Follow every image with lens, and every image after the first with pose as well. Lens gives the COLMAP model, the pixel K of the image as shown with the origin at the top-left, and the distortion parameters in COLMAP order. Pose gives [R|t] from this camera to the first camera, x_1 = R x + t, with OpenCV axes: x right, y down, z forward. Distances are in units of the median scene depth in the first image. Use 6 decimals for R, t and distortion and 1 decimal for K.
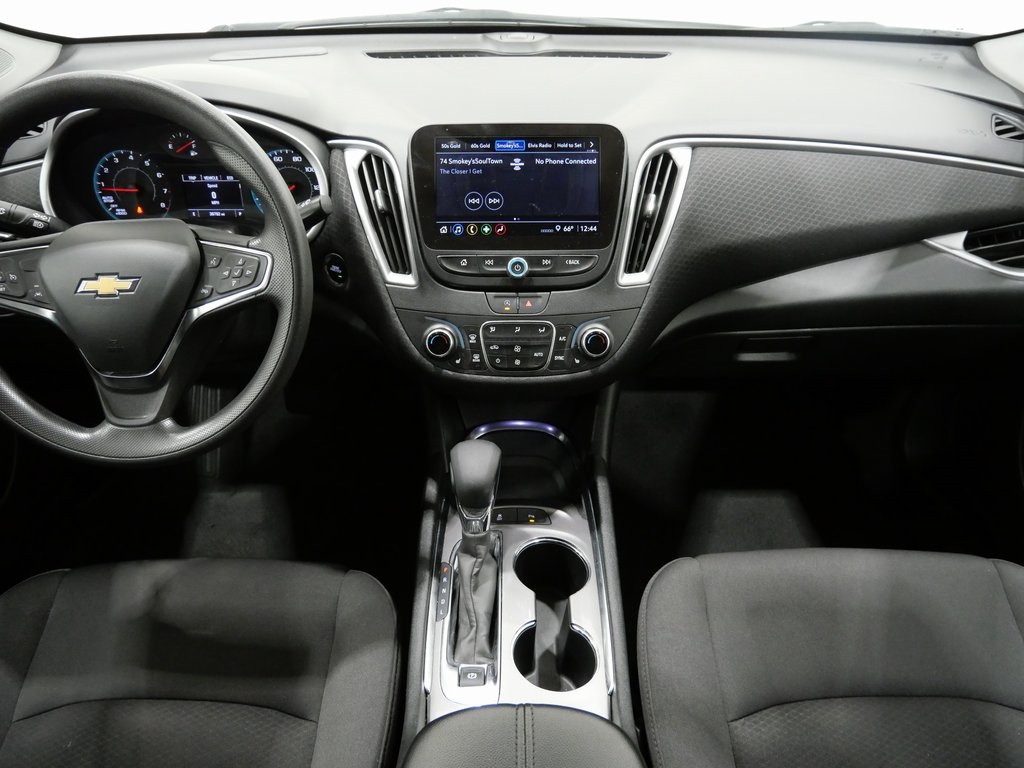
lens RADIAL K [[732.9, 0, 509.7], [0, 732.9, 379.0], [0, 0, 1]] dist [-0.042958, 0.003548]
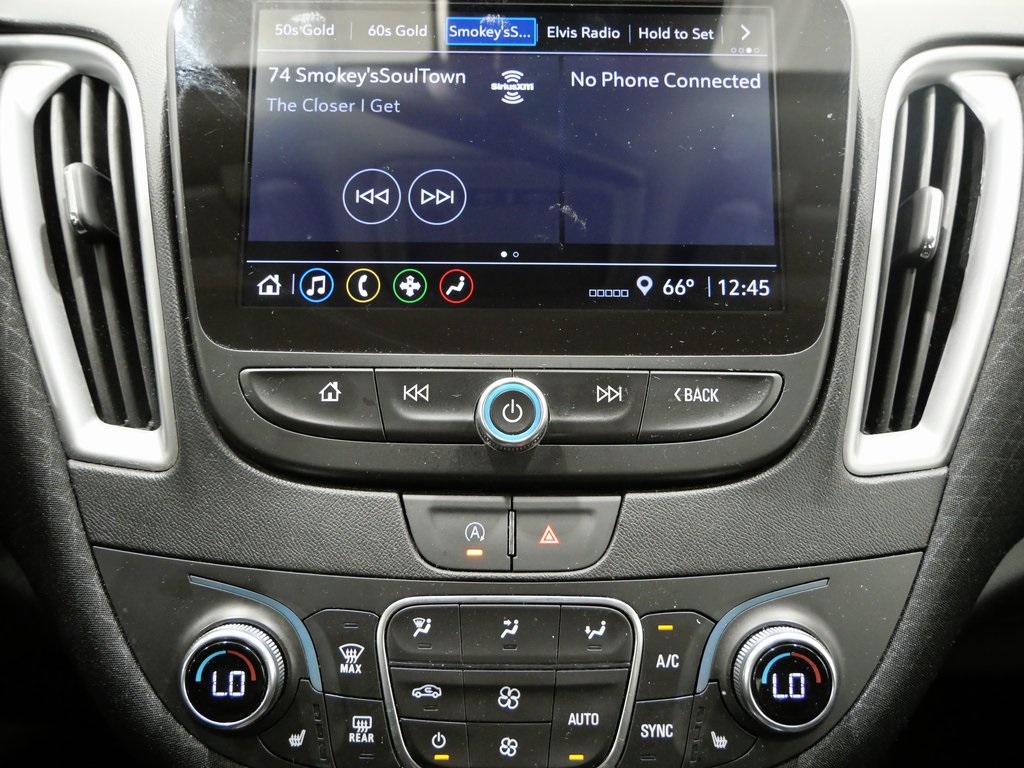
lens RADIAL K [[1013.6, 0, 509.0], [0, 1013.6, 382.4], [0, 0, 1]] dist [-0.027423, 0.000000]
pose [[0.999754, 0.011259, 0.019128, 0.001789], [-0.007689, 0.984105, -0.177422, -0.090773], [-0.020822, 0.177231, 0.983949, 0.592500]]
